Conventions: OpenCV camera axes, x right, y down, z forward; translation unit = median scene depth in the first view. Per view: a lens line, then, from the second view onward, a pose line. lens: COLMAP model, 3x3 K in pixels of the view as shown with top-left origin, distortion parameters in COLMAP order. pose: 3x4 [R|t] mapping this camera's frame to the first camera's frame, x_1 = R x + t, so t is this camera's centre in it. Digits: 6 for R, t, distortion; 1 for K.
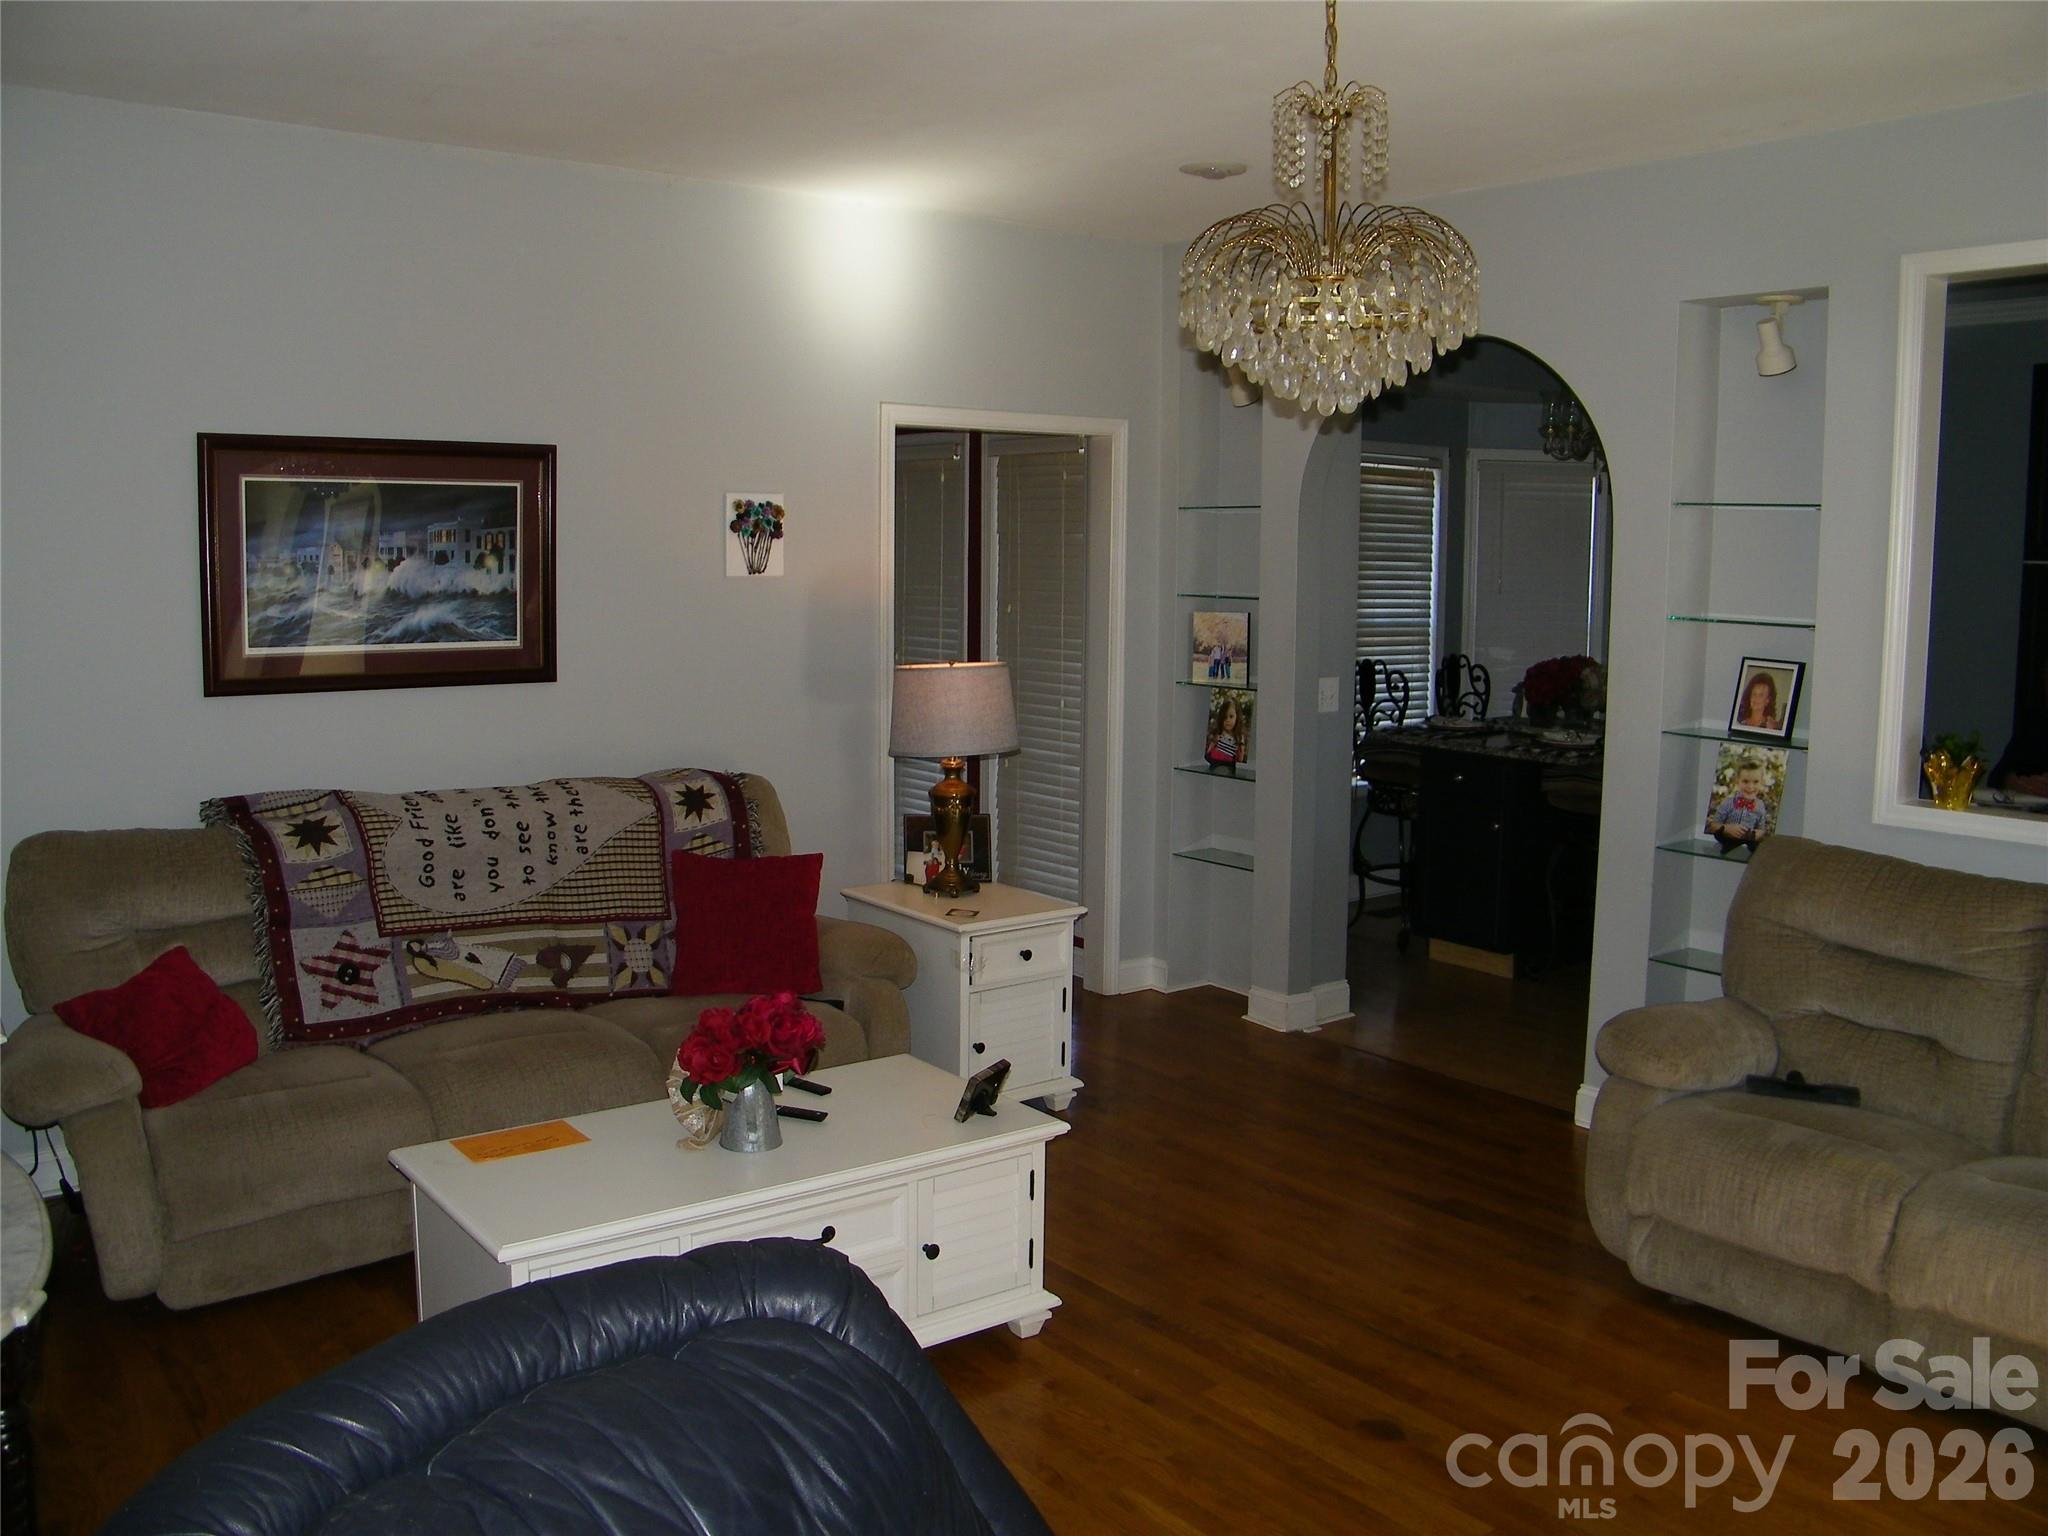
lens RADIAL K [[1710.8, 0, 1019.8], [0, 1710.8, 649.9], [0, 0, 1]] dist [-0.135264, 0.004902]
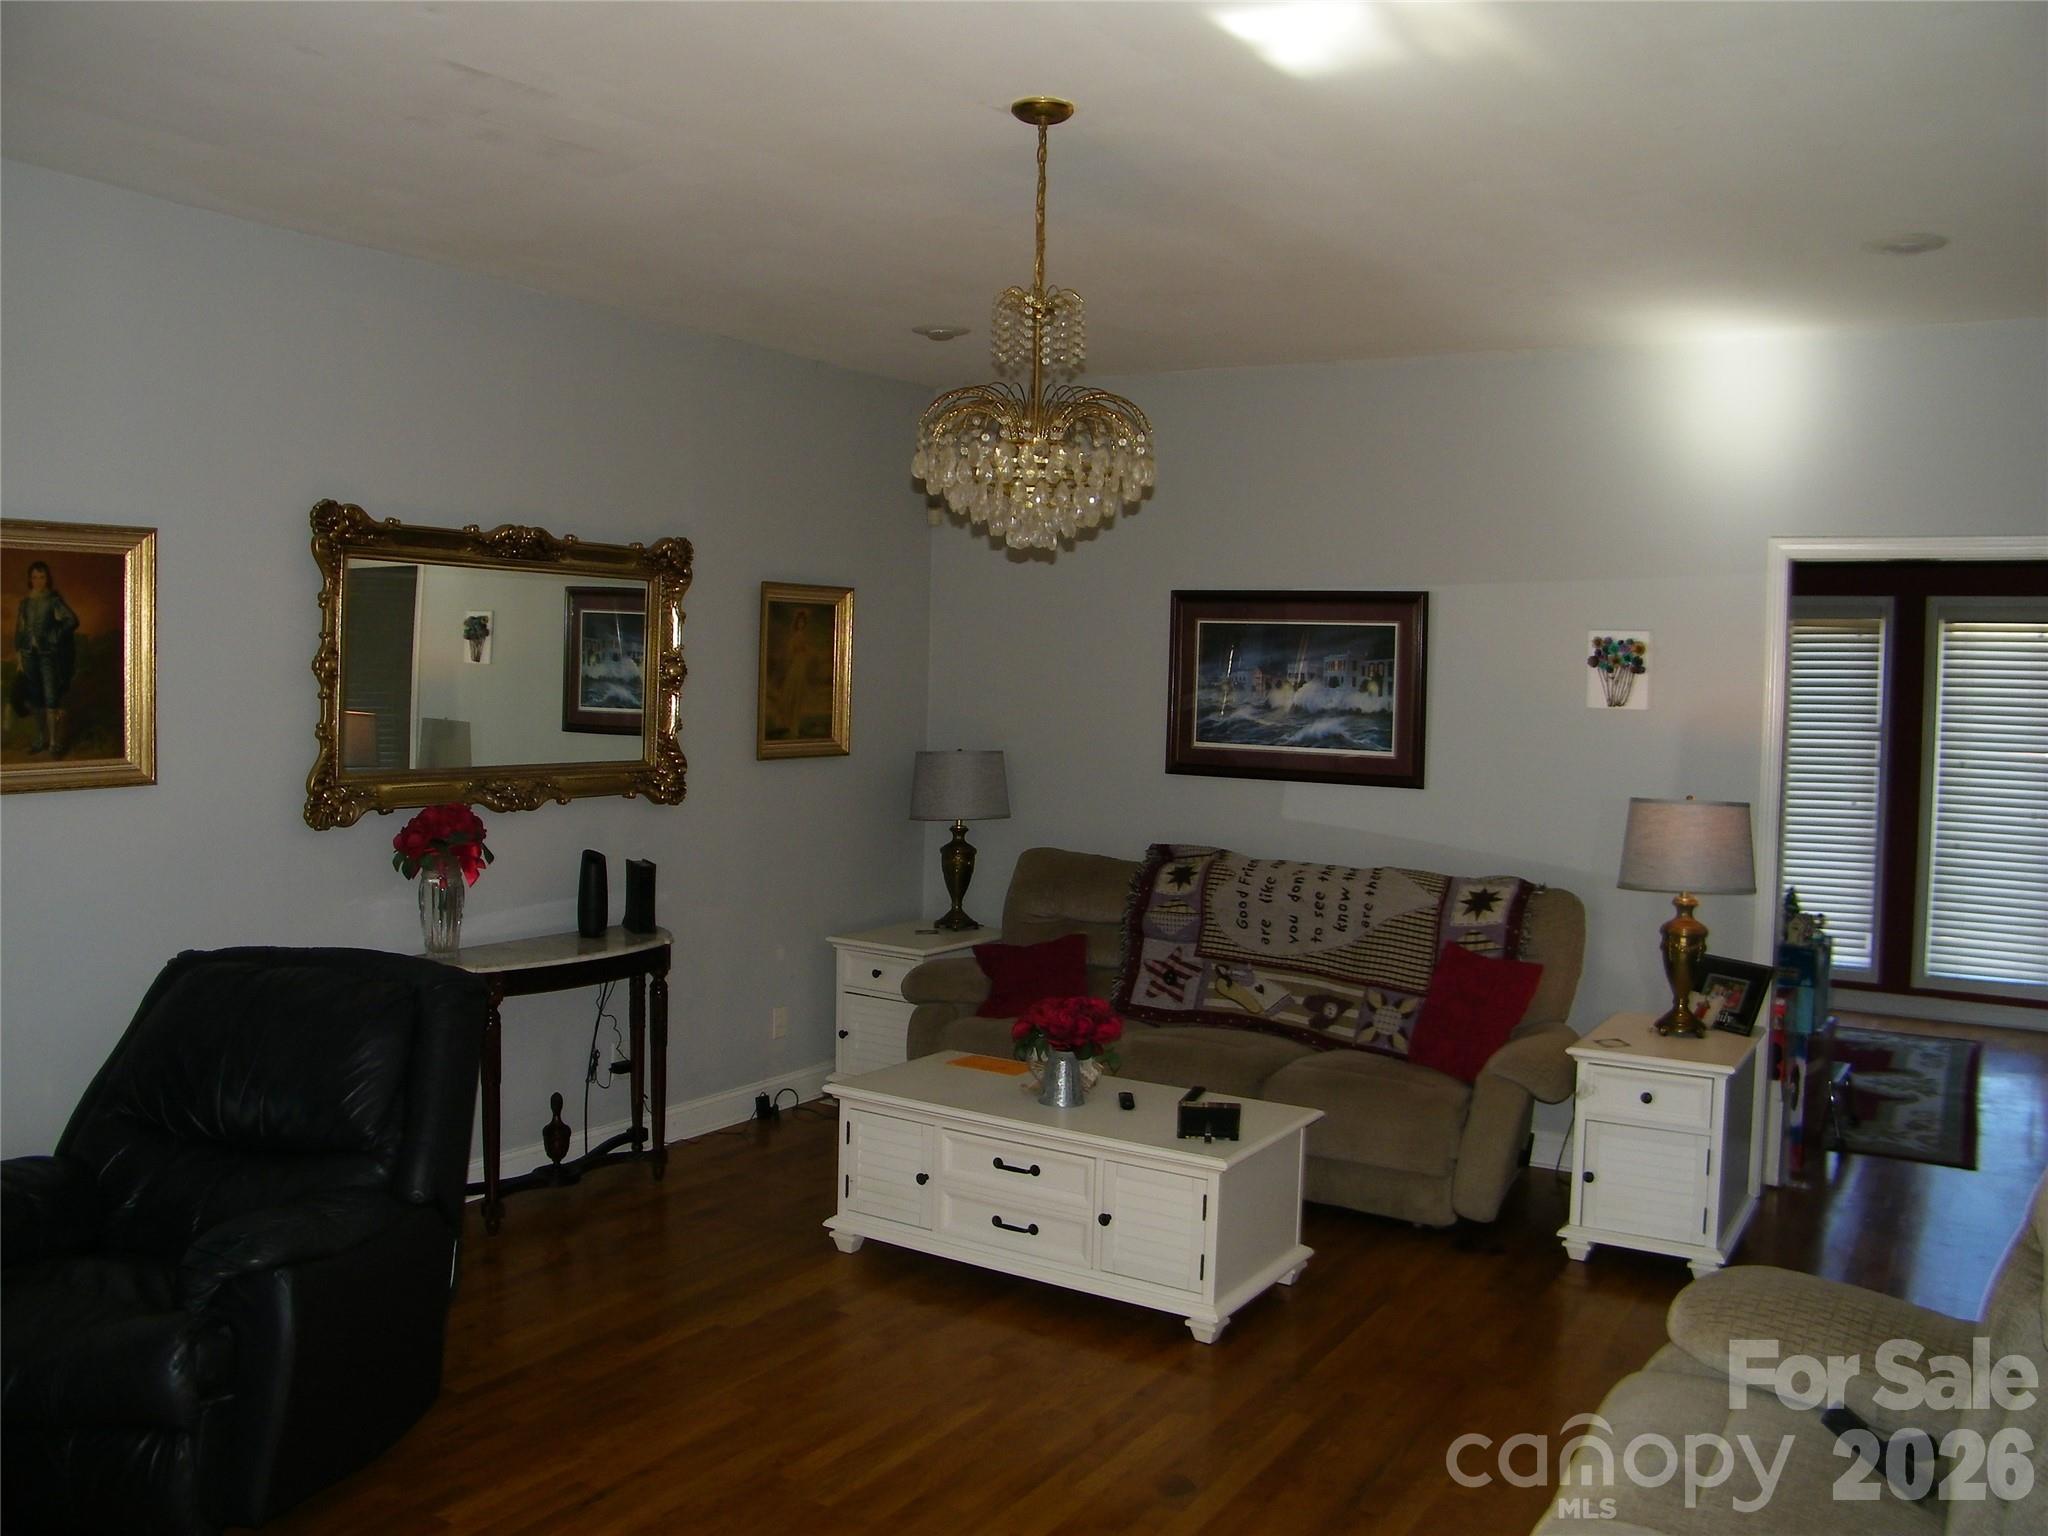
lens RADIAL K [[1710.8, 0, 1019.8], [0, 1710.8, 649.9], [0, 0, 1]] dist [-0.135264, 0.004902]
pose [[0.378164, -0.001667, -0.925737, 0.777878], [-0.080476, 0.996153, -0.034668, -0.015583], [0.922234, 0.087610, 0.376576, 0.298397]]
